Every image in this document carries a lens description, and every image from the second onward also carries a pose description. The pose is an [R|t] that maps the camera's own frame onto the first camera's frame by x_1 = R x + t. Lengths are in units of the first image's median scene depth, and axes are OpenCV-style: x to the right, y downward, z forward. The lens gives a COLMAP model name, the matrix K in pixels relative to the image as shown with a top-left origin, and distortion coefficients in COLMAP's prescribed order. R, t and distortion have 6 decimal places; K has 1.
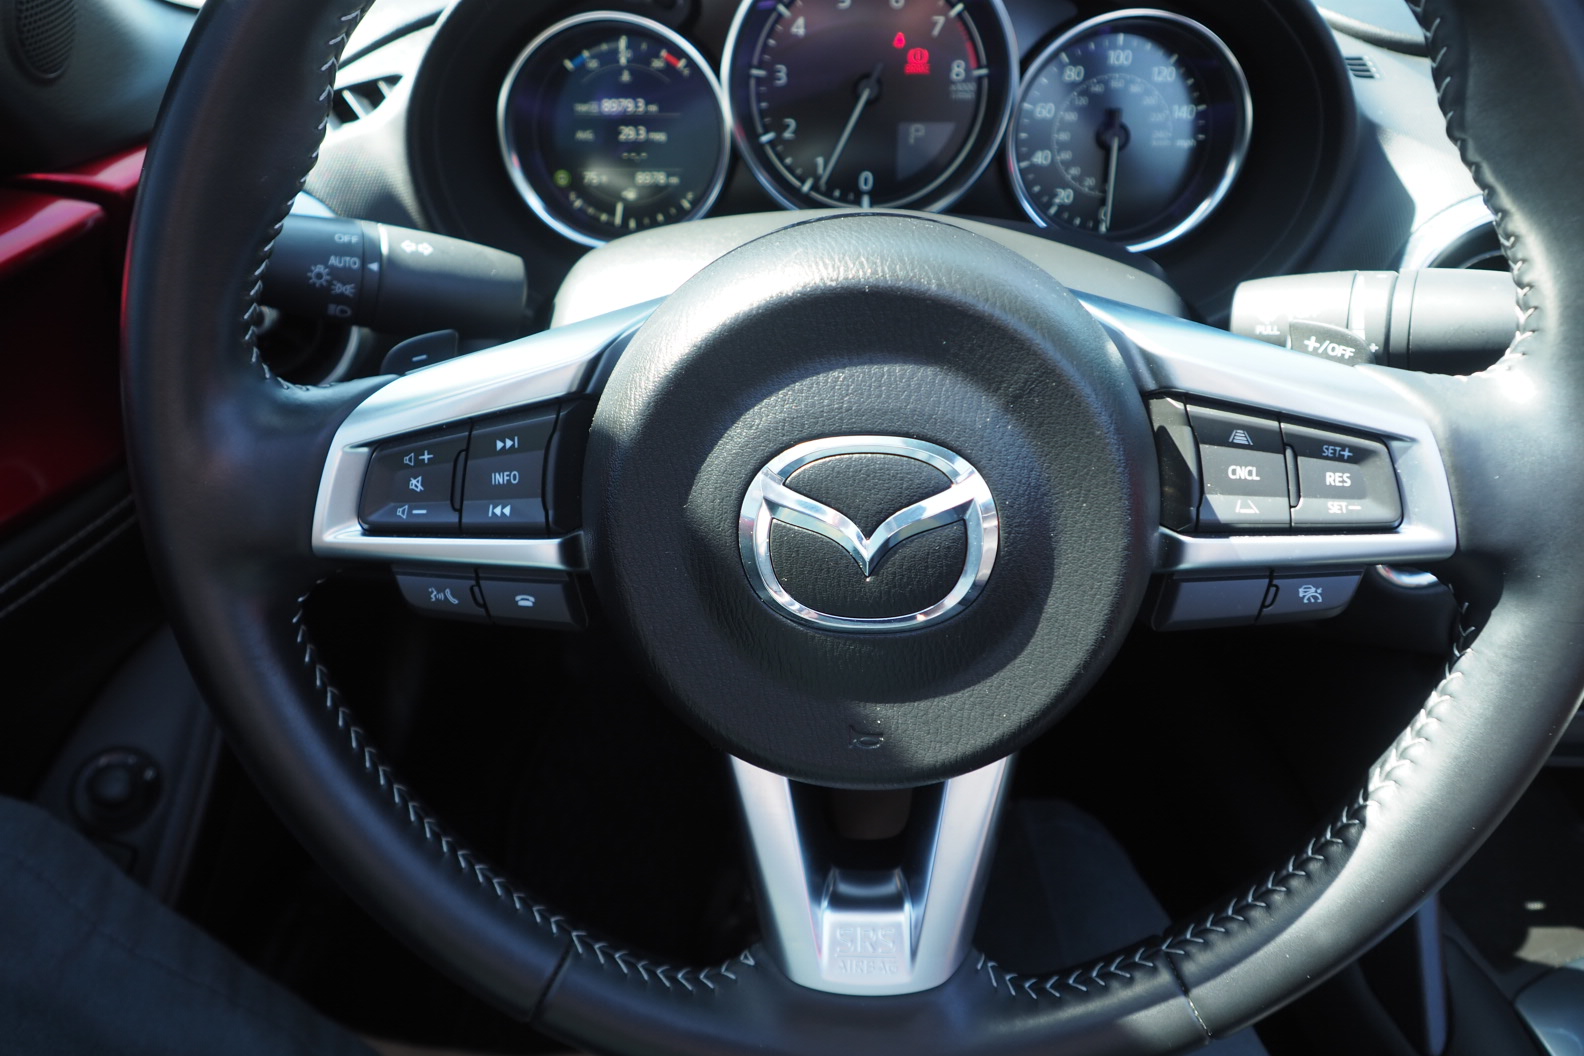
lens RADIAL K [[1123.7, 0, 778.7], [0, 1123.7, 519.2], [0, 0, 1]] dist [-0.042058, 0.013791]
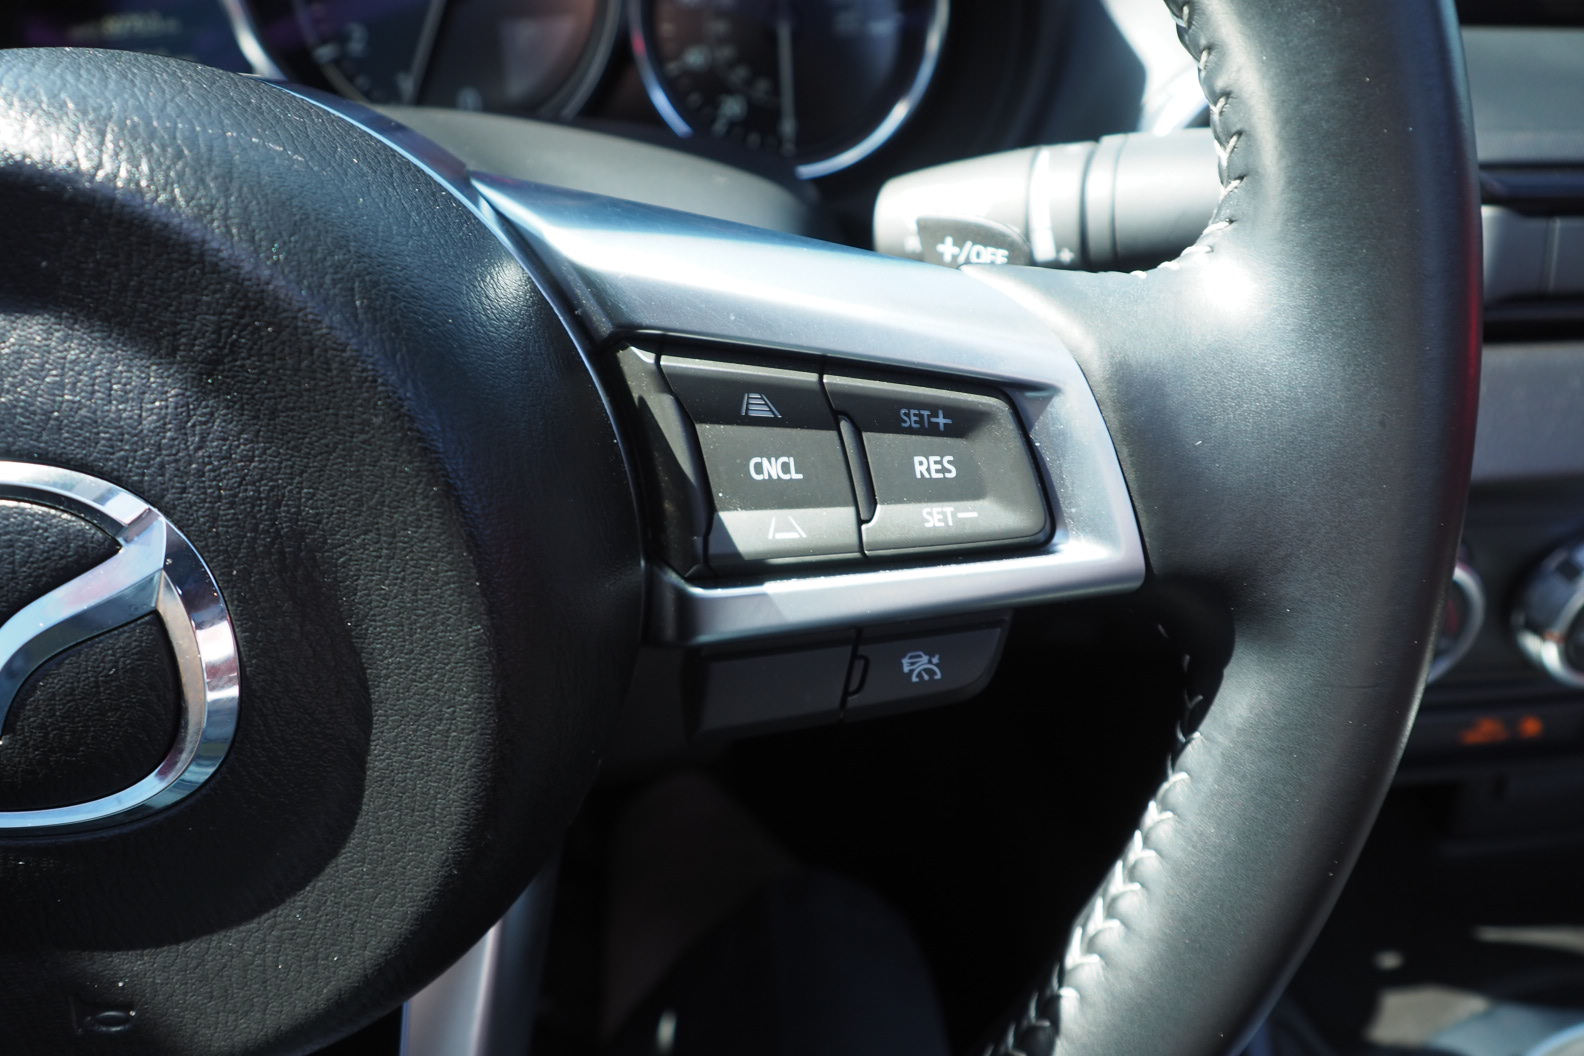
lens RADIAL K [[1123.7, 0, 780.2], [0, 1123.7, 530.4], [0, 0, 1]] dist [-0.042058, 0.013791]
pose [[0.992938, -0.083868, 0.083901, 0.337627], [0.082858, 0.996442, 0.015451, -0.017407], [-0.084899, -0.008390, 0.996354, 0.396360]]
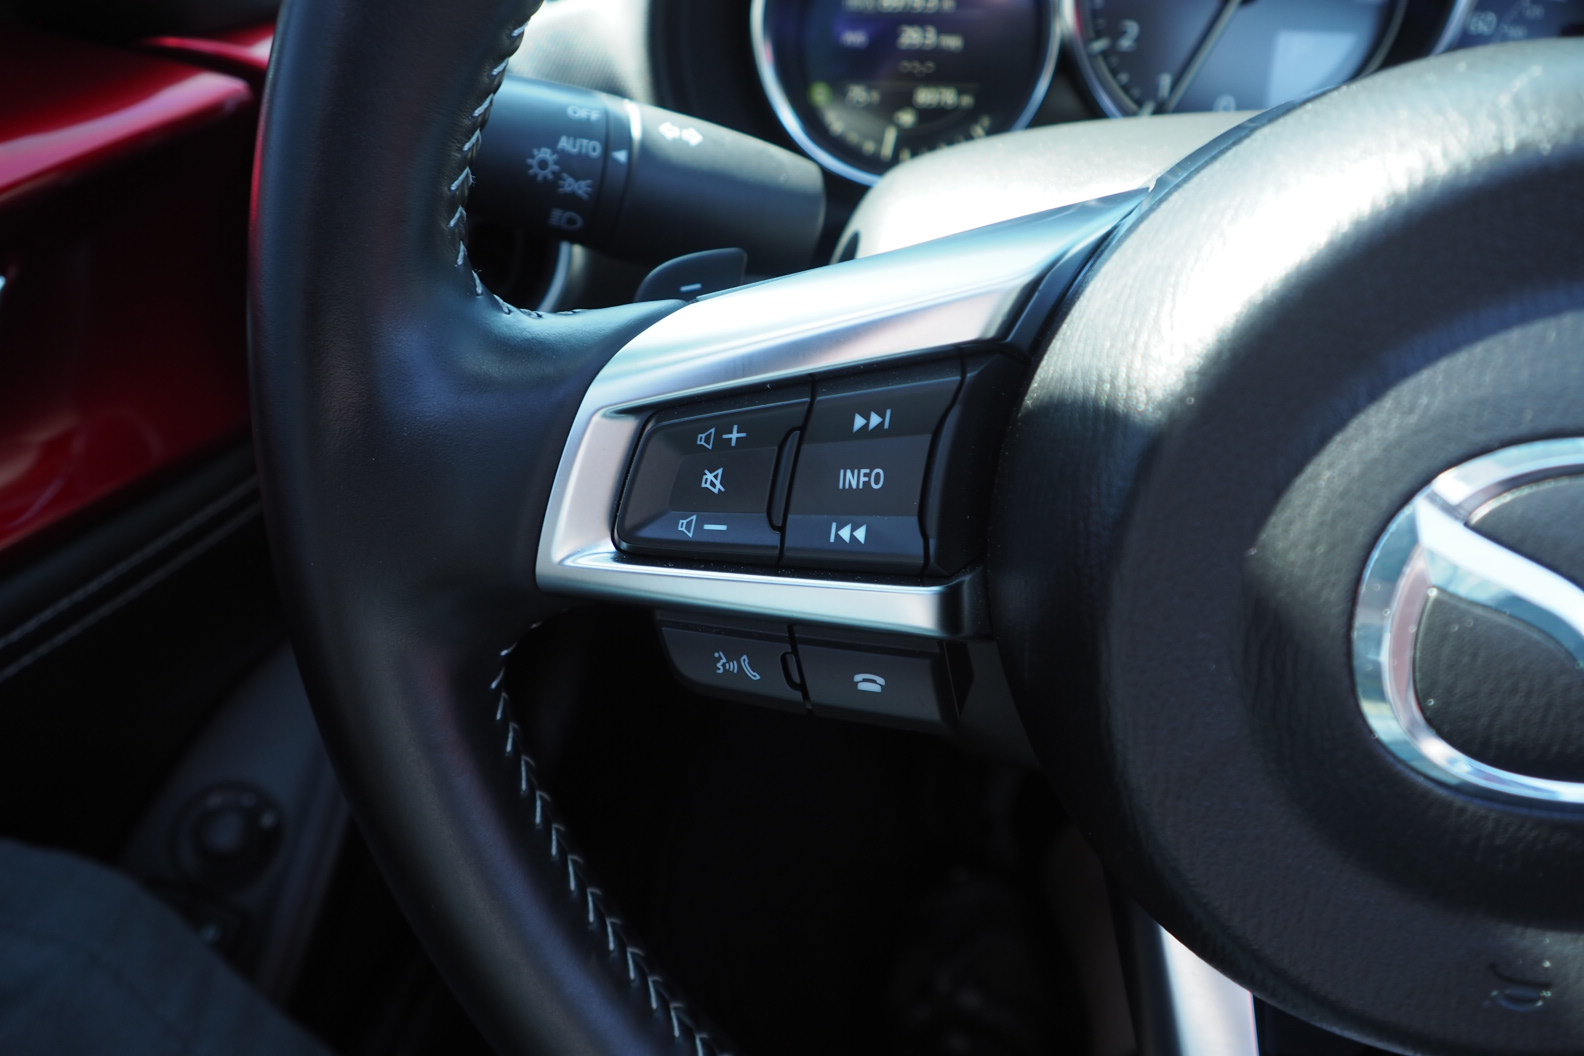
lens RADIAL K [[1123.7, 0, 794.2], [0, 1123.7, 533.5], [0, 0, 1]] dist [-0.042058, 0.013791]
pose [[0.994192, 0.060177, -0.089228, -0.214432], [-0.059545, 0.998178, 0.009726, -0.011134], [0.089650, -0.004357, 0.995964, 0.386394]]
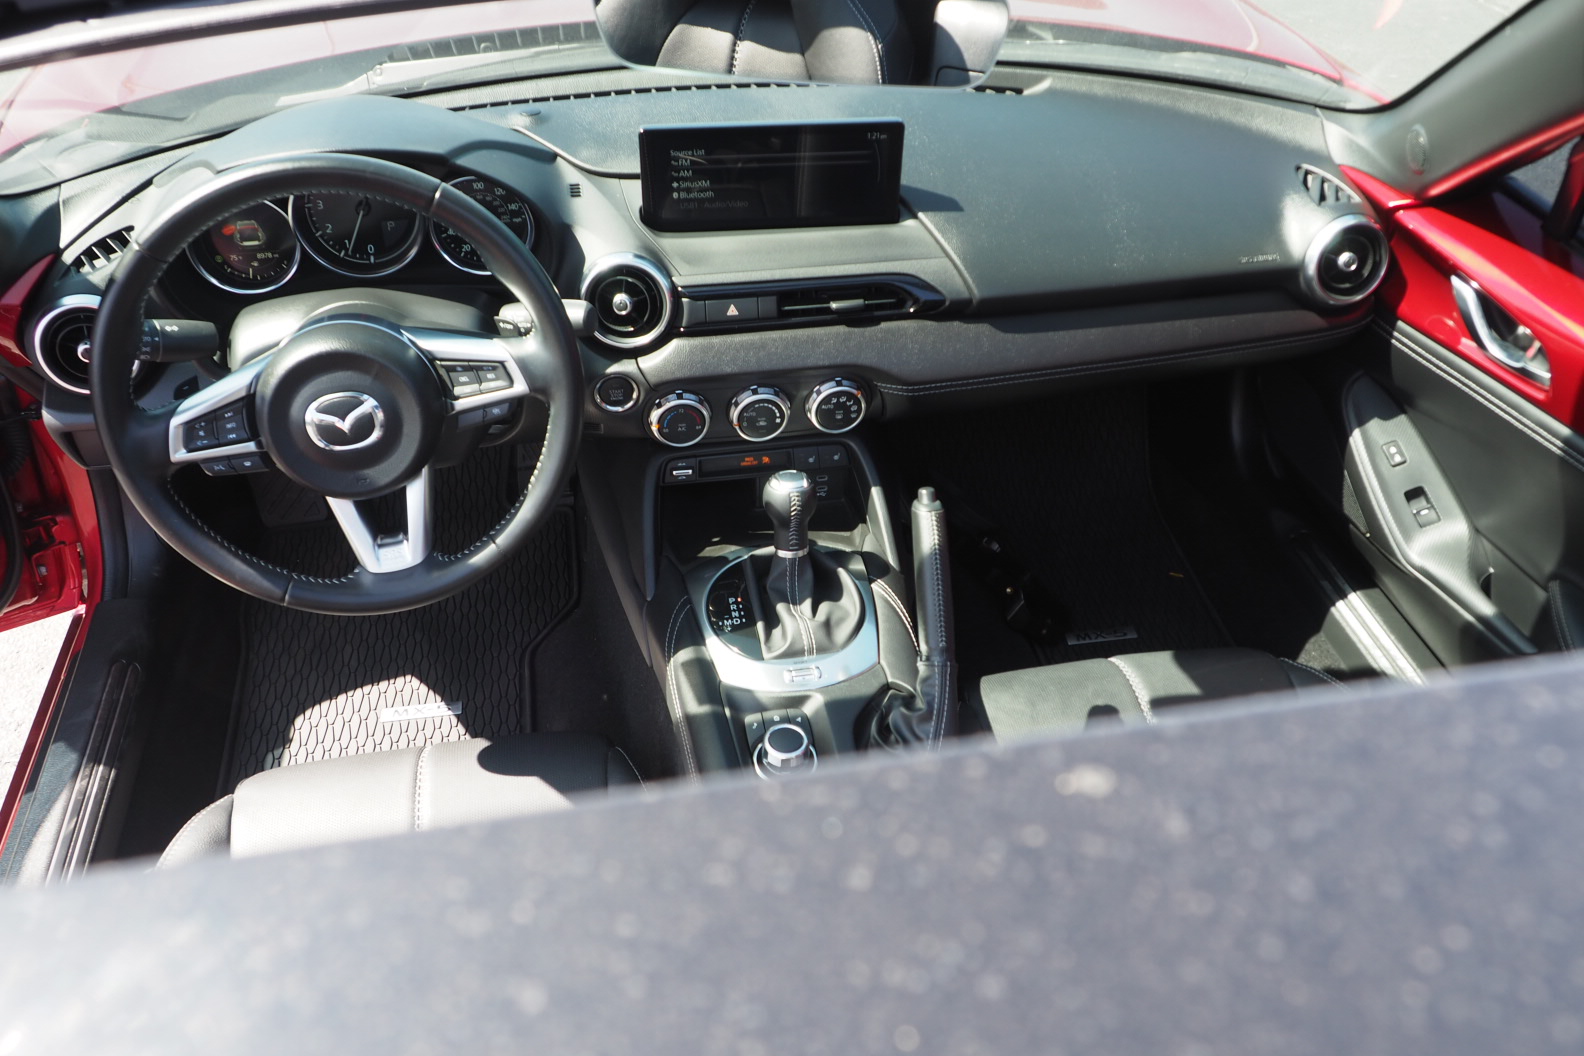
lens RADIAL K [[1253.8, 0, 784.6], [0, 1253.8, 515.5], [0, 0, 1]] dist [-0.015039, -0.000133]
pose [[0.963227, -0.211076, 0.166256, 0.573626], [0.189842, 0.972515, 0.134814, 0.028153], [-0.190143, -0.098294, 0.976823, -2.559514]]
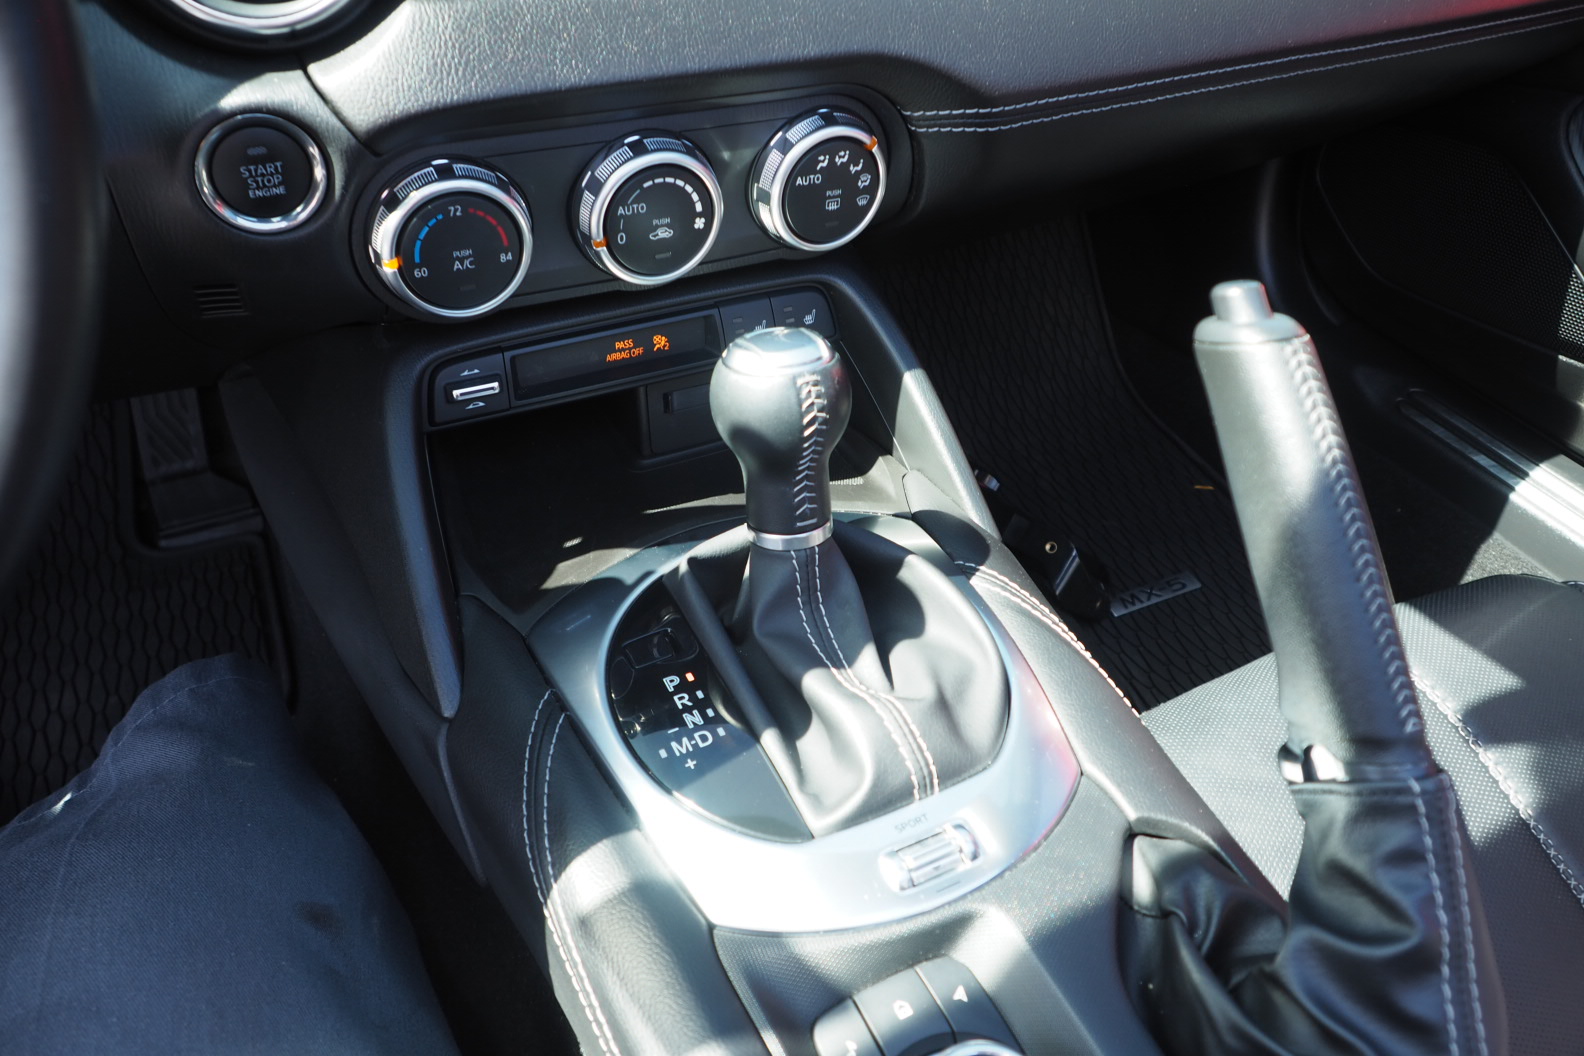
lens RADIAL K [[1123.7, 0, 791.6], [0, 1123.7, 535.1], [0, 0, 1]] dist [-0.042058, 0.013791]
pose [[0.851847, -0.366336, 0.374372, 0.691316], [0.302368, 0.927544, 0.219625, 0.366427], [-0.427703, -0.073889, 0.900894, 0.021933]]
